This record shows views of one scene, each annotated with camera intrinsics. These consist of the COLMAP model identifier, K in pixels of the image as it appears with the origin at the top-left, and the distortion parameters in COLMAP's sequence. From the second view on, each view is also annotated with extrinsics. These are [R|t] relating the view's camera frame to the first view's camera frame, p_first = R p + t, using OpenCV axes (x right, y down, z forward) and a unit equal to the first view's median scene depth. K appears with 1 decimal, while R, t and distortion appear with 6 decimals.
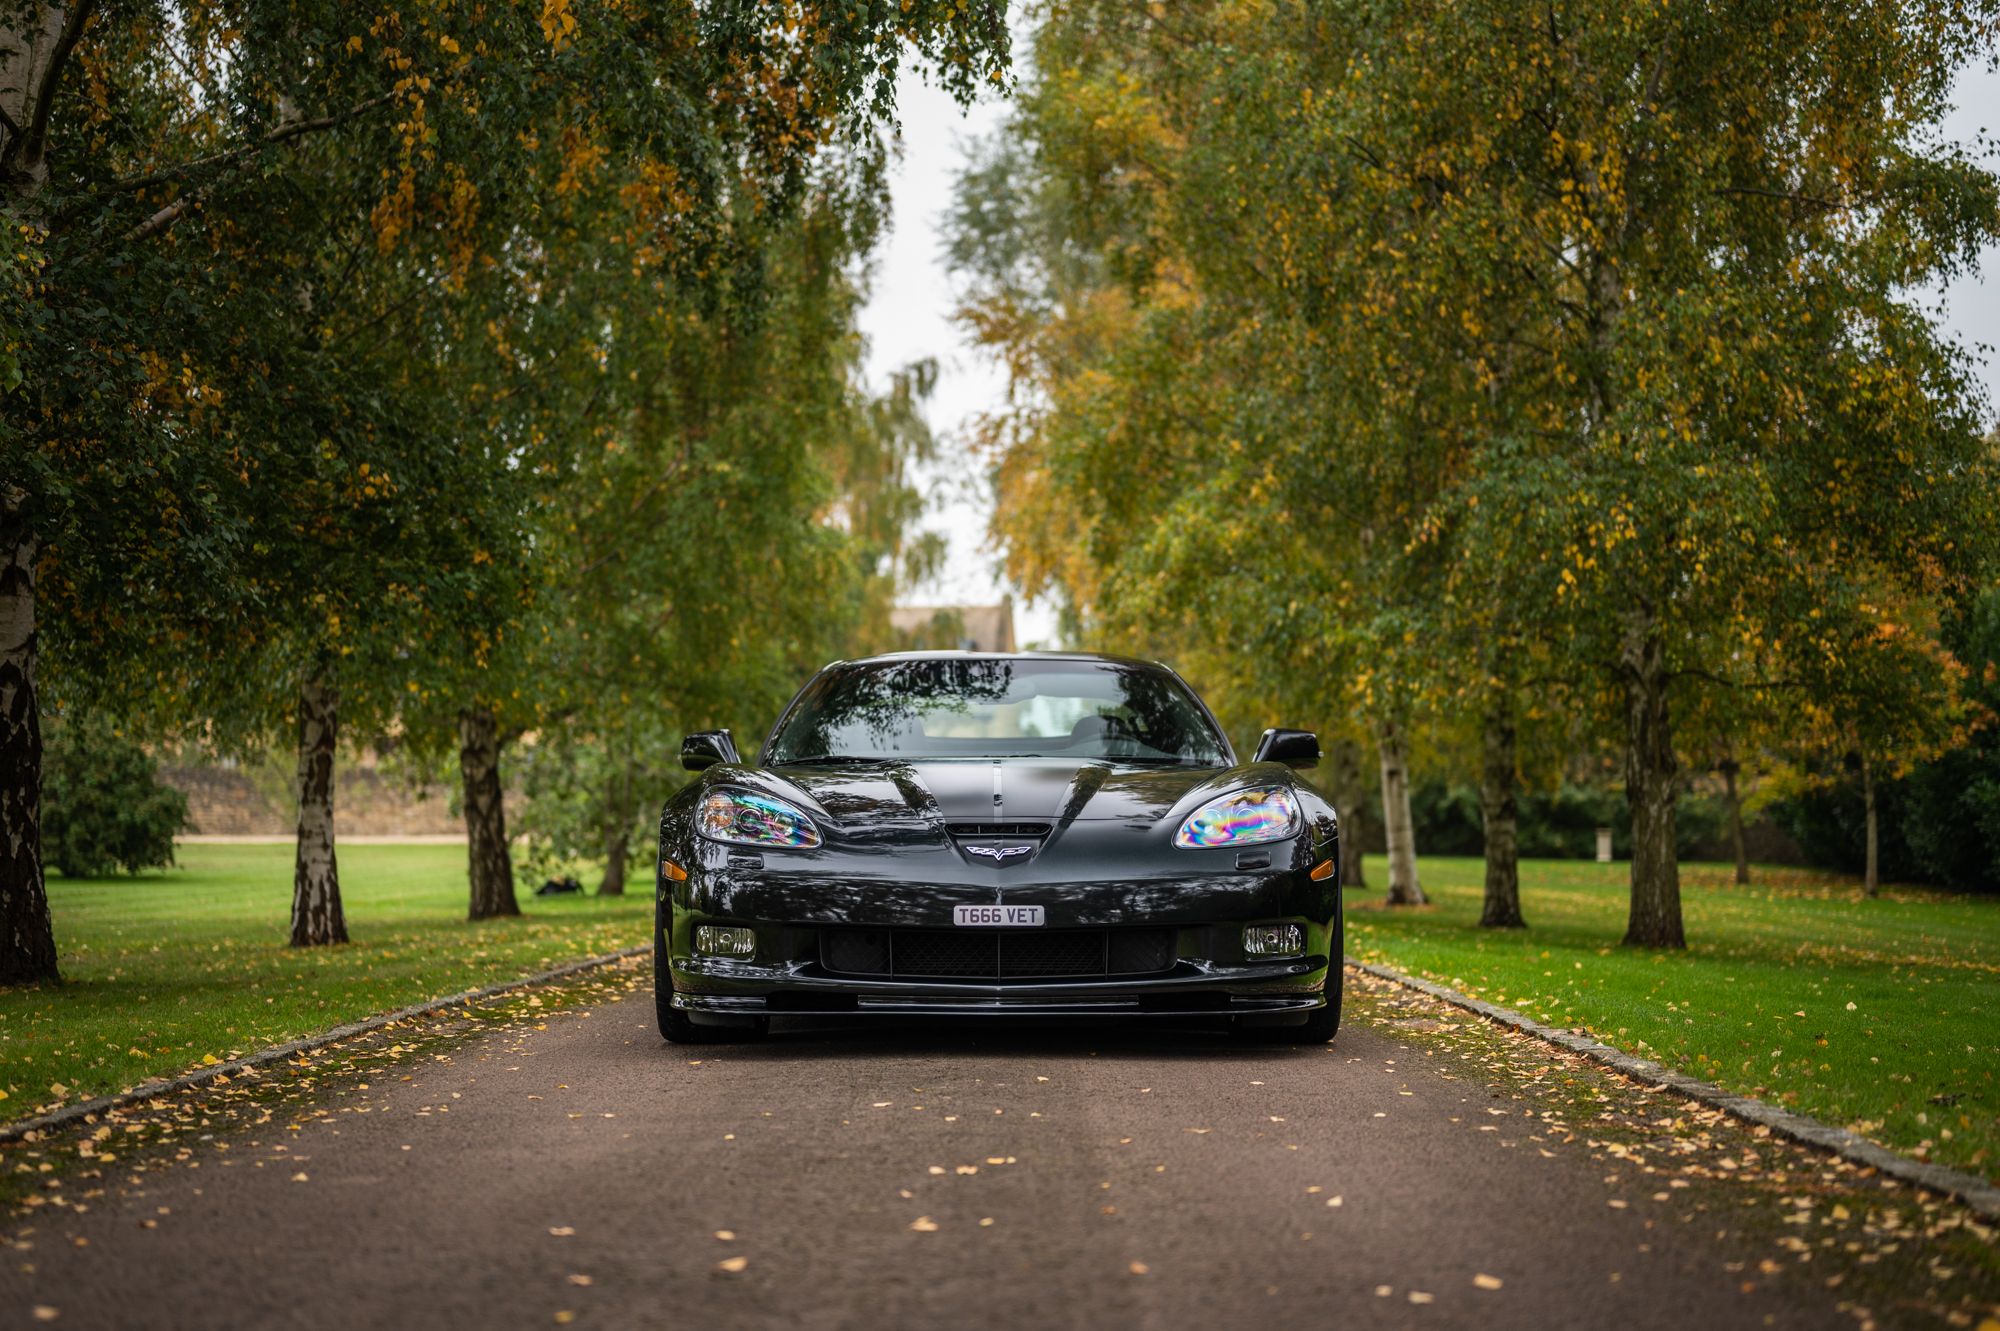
lens RADIAL K [[2931.5, 0, 943.2], [0, 2931.5, 683.7], [0, 0, 1]] dist [0.002025, -0.024479]
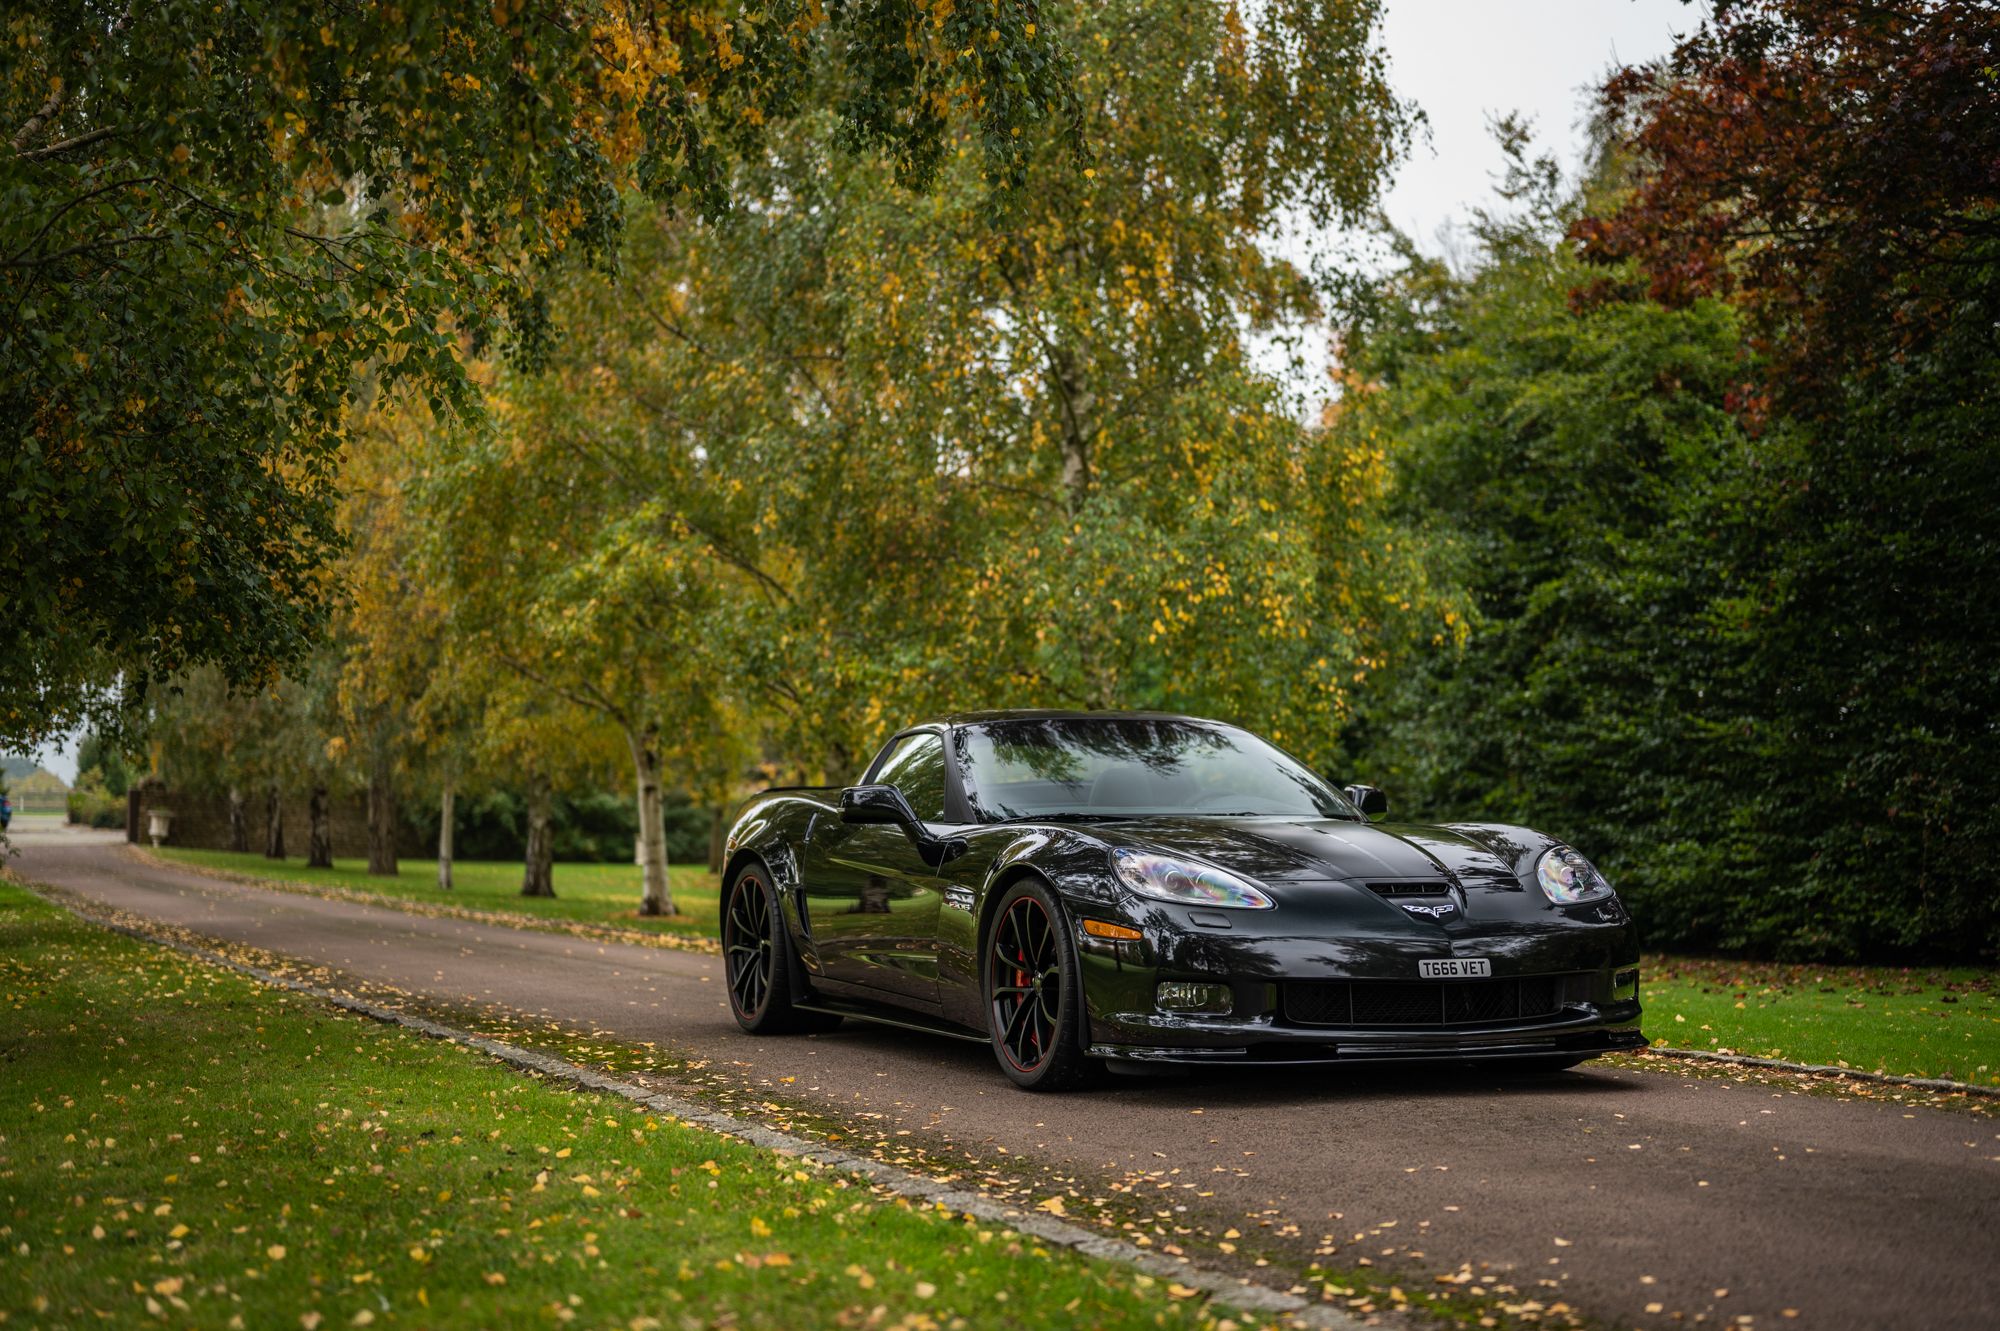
lens RADIAL K [[2863.5, 0, 996.9], [0, 2863.5, 655.8], [0, 0, 1]] dist [0.002852, -0.029132]
pose [[0.919189, 0.021312, 0.393240, -0.247277], [-0.017303, 0.999756, -0.013738, -0.009251], [-0.393437, 0.005823, 0.919333, 0.030891]]
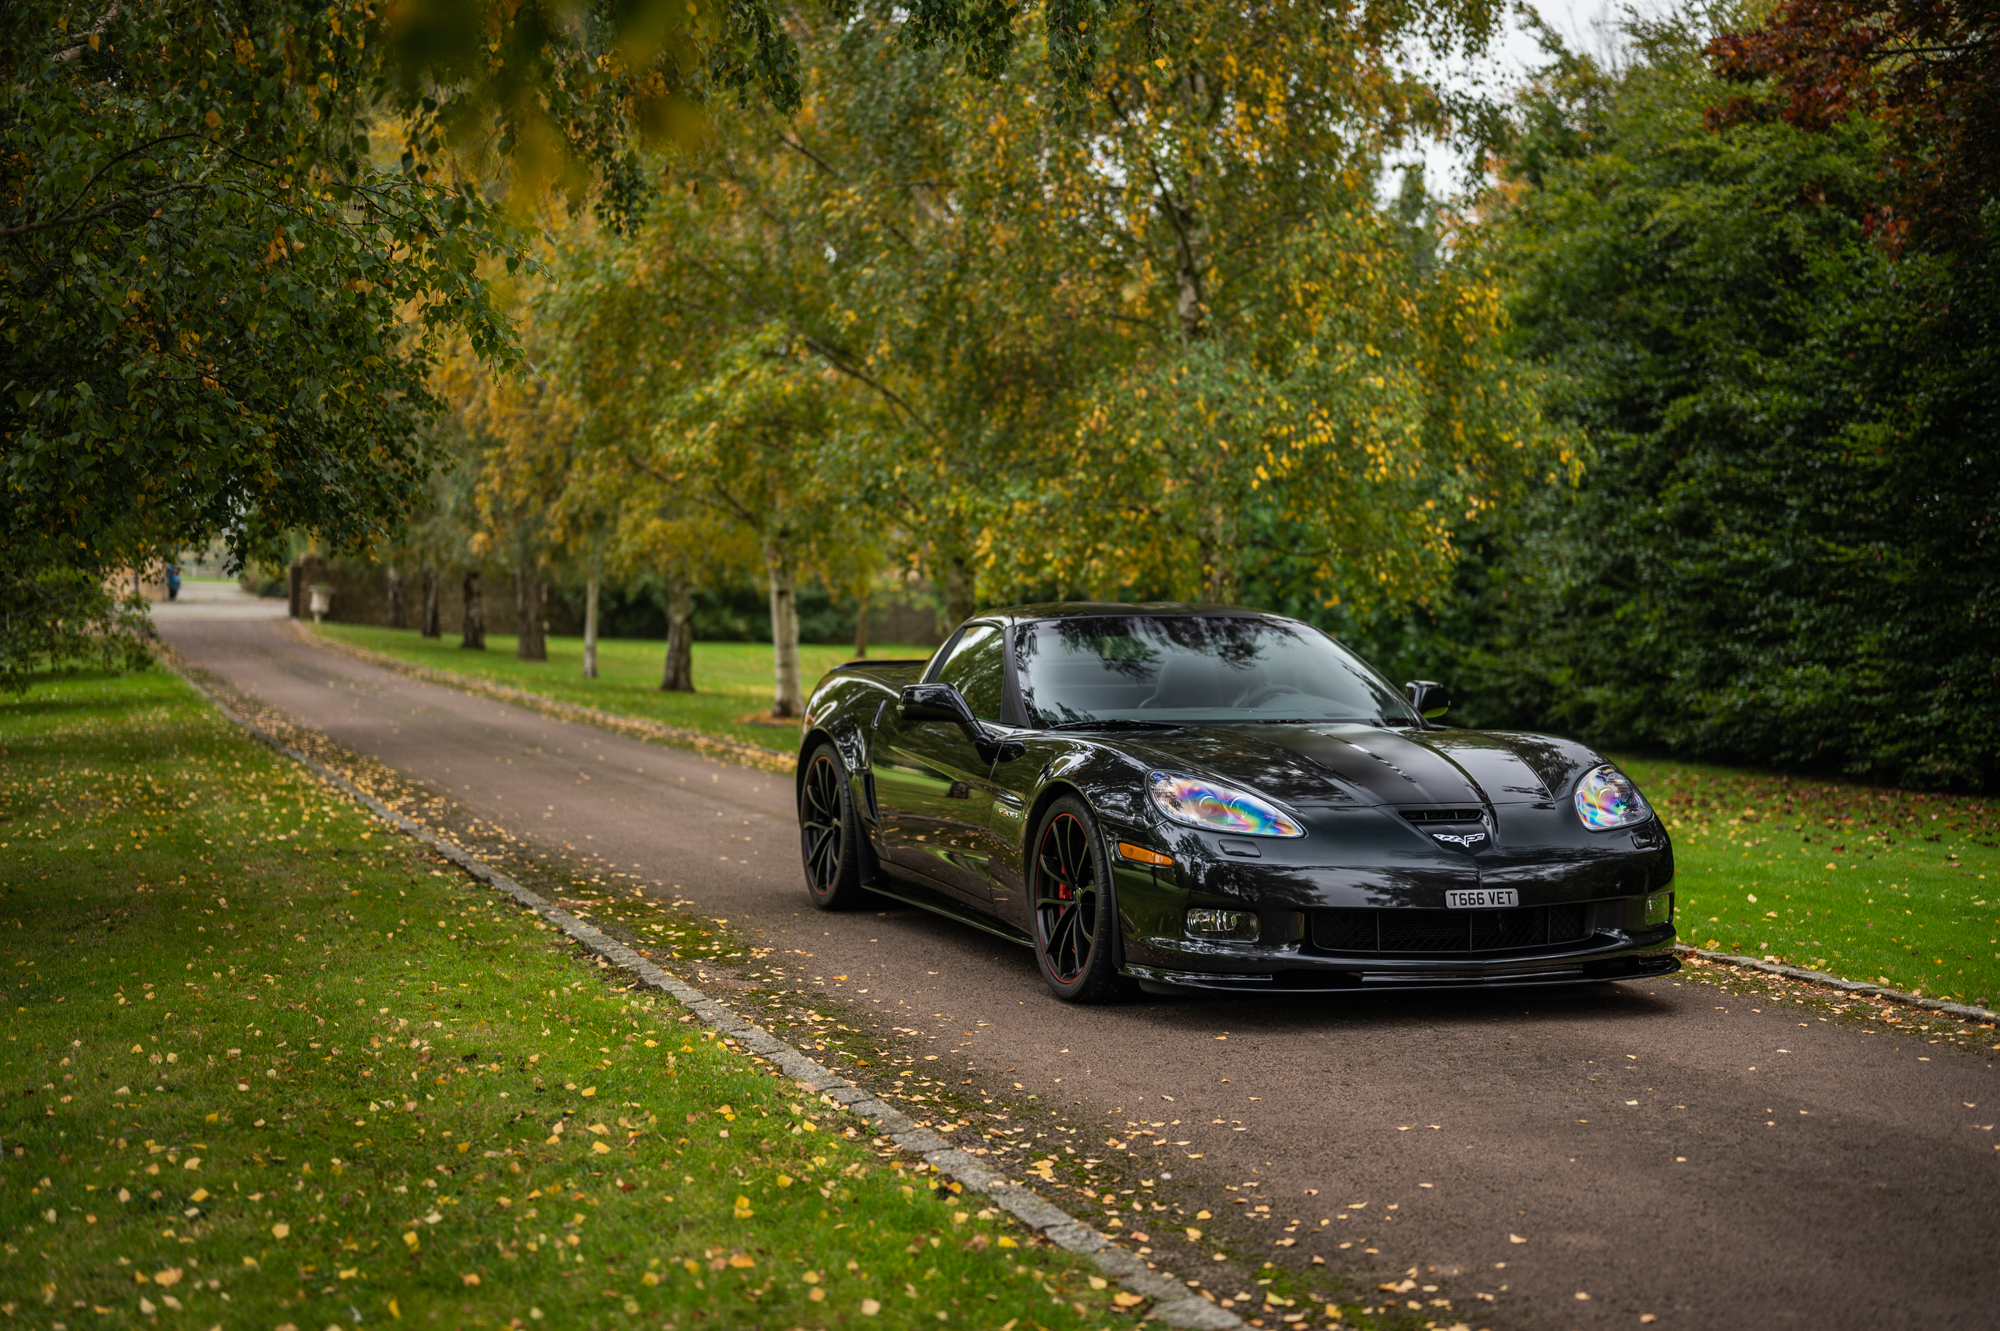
lens RADIAL K [[2863.5, 0, 996.9], [0, 2863.5, 655.8], [0, 0, 1]] dist [0.002852, -0.029132]
pose [[0.939782, 0.000173, 0.341774, -0.231171], [-0.025331, 0.997285, 0.069149, -0.037033], [-0.340834, -0.073642, 0.937235, 0.017197]]
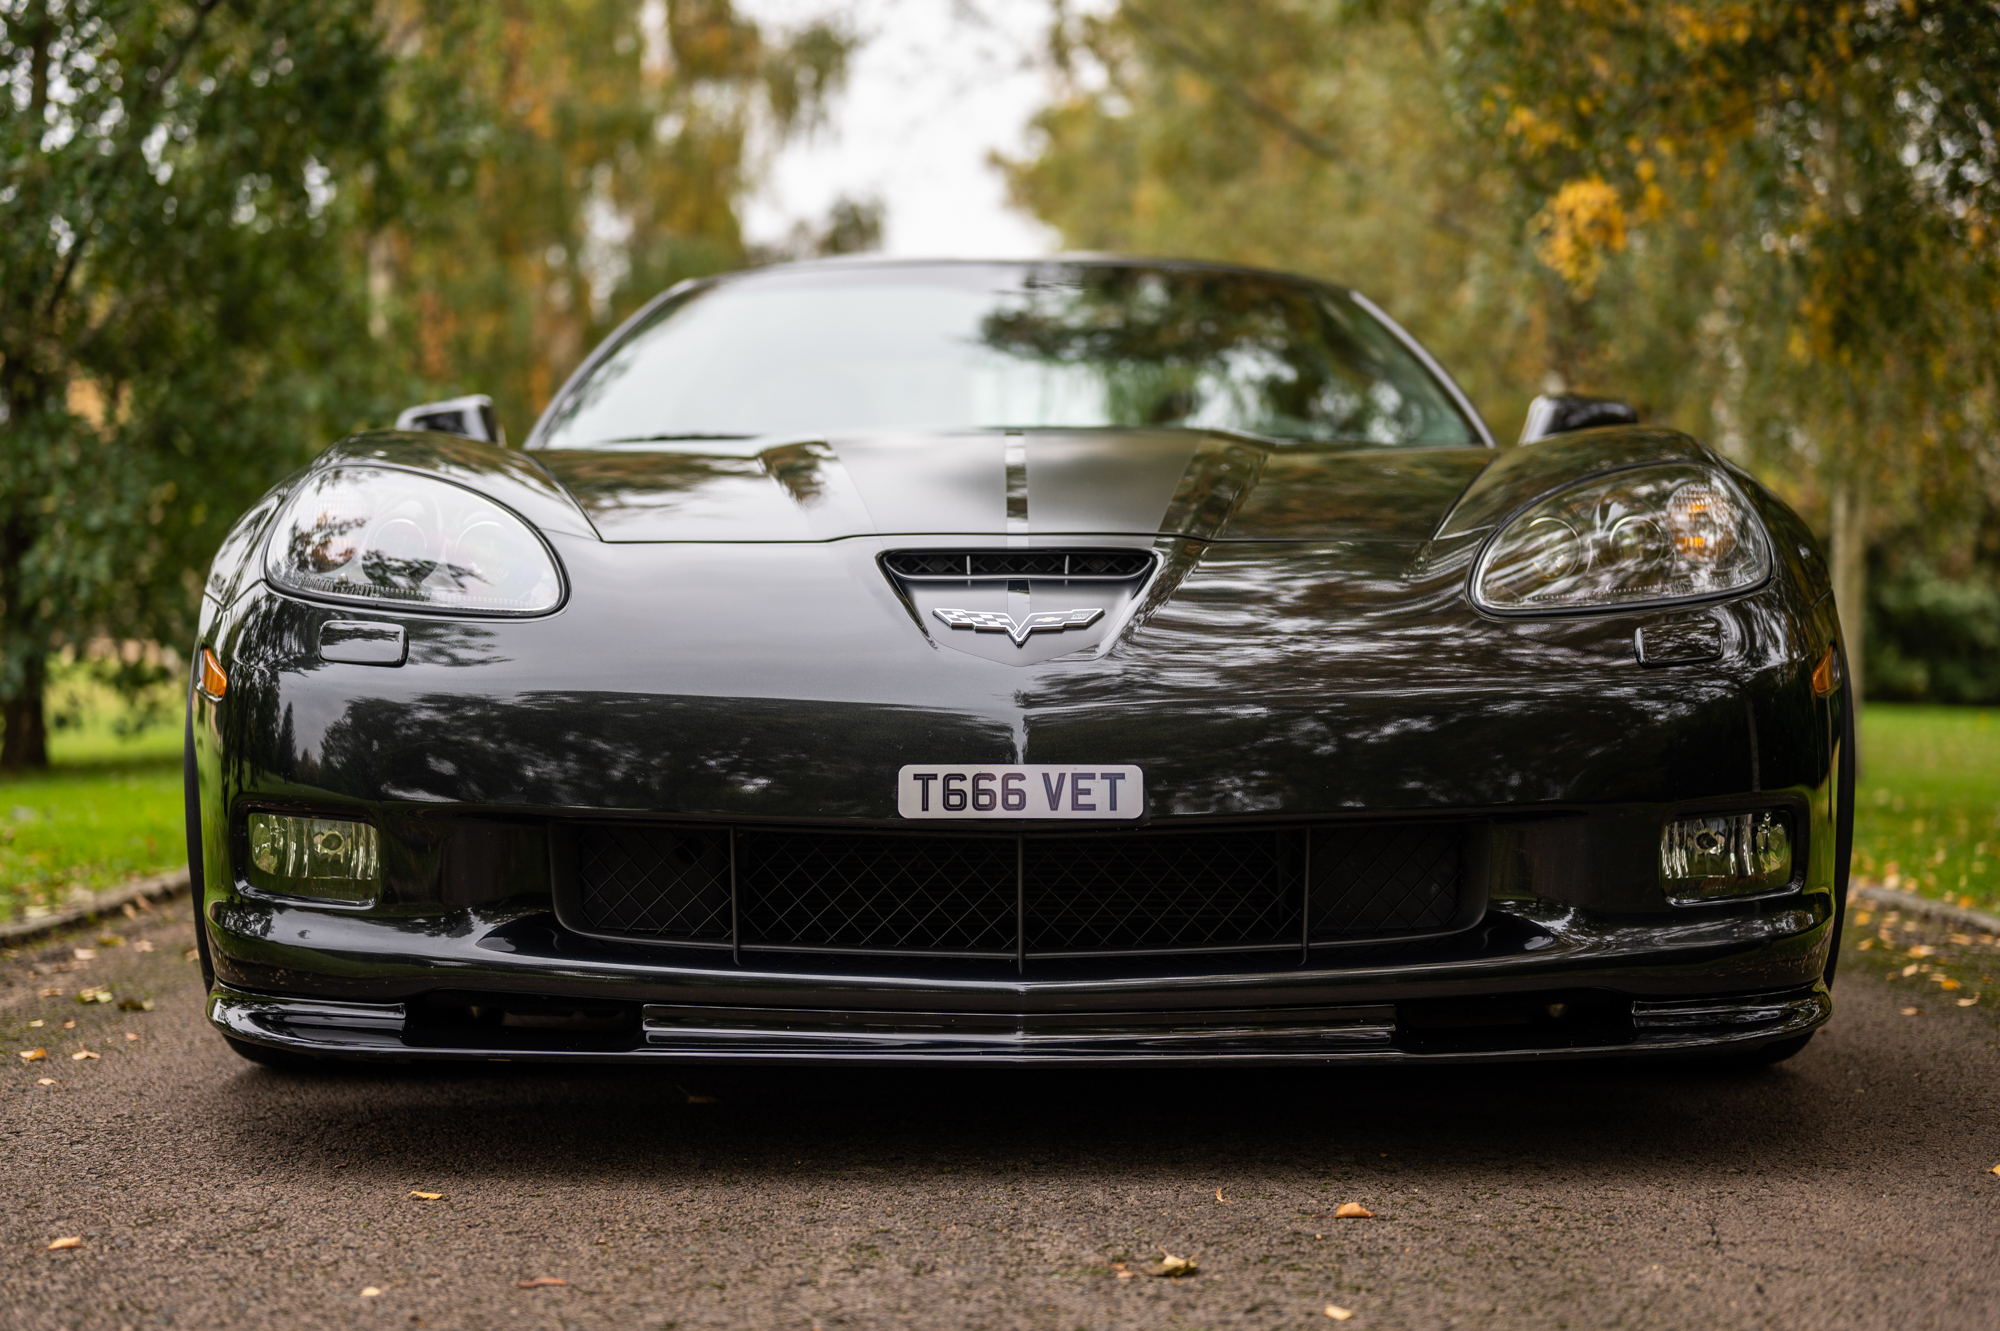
lens RADIAL K [[2867.1, 0, 987.3], [0, 2867.1, 662.5], [0, 0, 1]] dist [0.012016, -0.076070]
pose [[0.999943, -0.003059, 0.010225, 0.004875], [0.002522, 0.998636, 0.052155, 0.019148], [-0.010371, -0.052127, 0.998587, 0.278613]]
